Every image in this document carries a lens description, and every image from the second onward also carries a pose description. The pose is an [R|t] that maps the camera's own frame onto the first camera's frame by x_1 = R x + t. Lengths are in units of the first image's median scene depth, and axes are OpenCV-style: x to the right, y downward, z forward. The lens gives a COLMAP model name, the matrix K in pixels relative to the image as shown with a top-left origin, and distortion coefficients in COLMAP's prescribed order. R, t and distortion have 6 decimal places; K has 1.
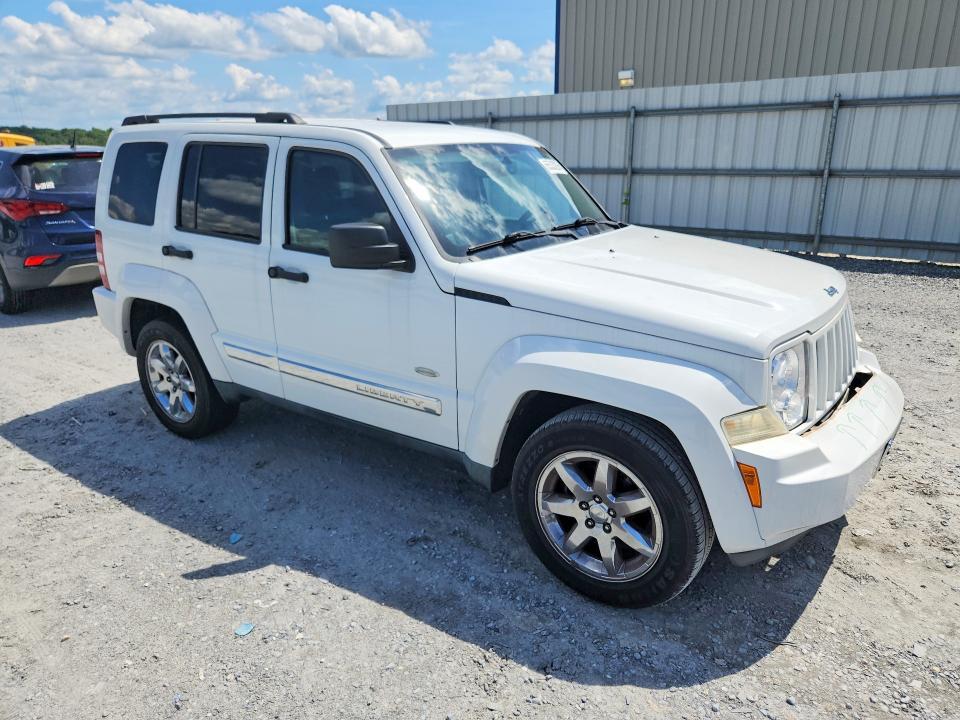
lens RADIAL K [[675.1, 0, 484.9], [0, 675.1, 366.5], [0, 0, 1]] dist [0.004746, 0.000305]
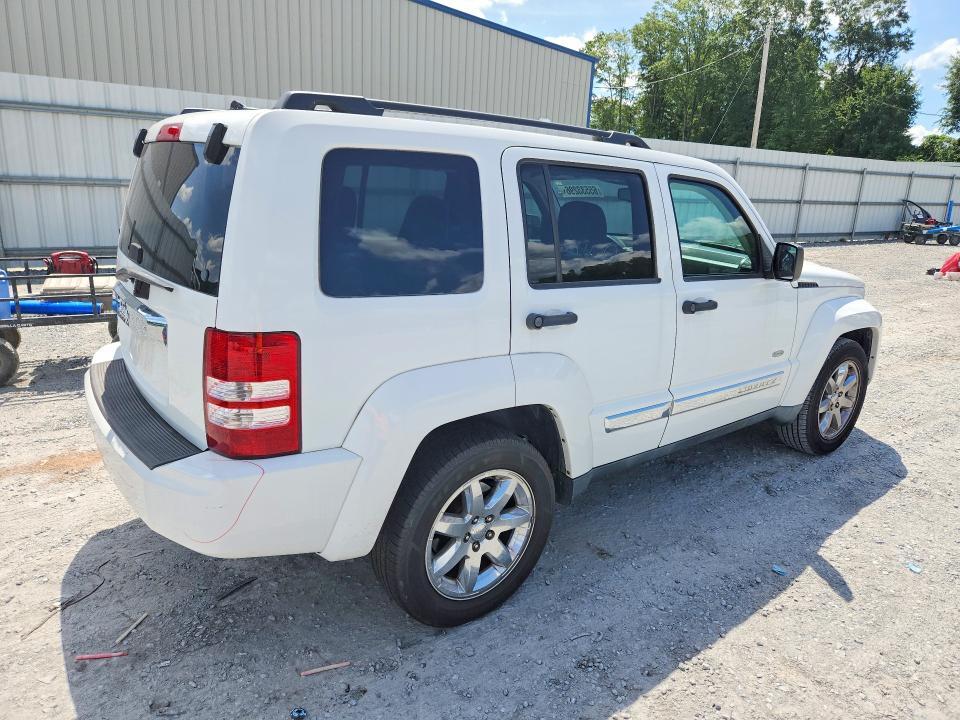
lens RADIAL K [[675.1, 0, 485.3], [0, 675.1, 357.0], [0, 0, 1]] dist [0.004746, 0.000305]
pose [[0.268898, -0.226642, 0.936123, -1.319128], [0.244113, 0.956223, 0.161388, -0.303434], [-0.931720, 0.185123, 0.312453, 1.015572]]
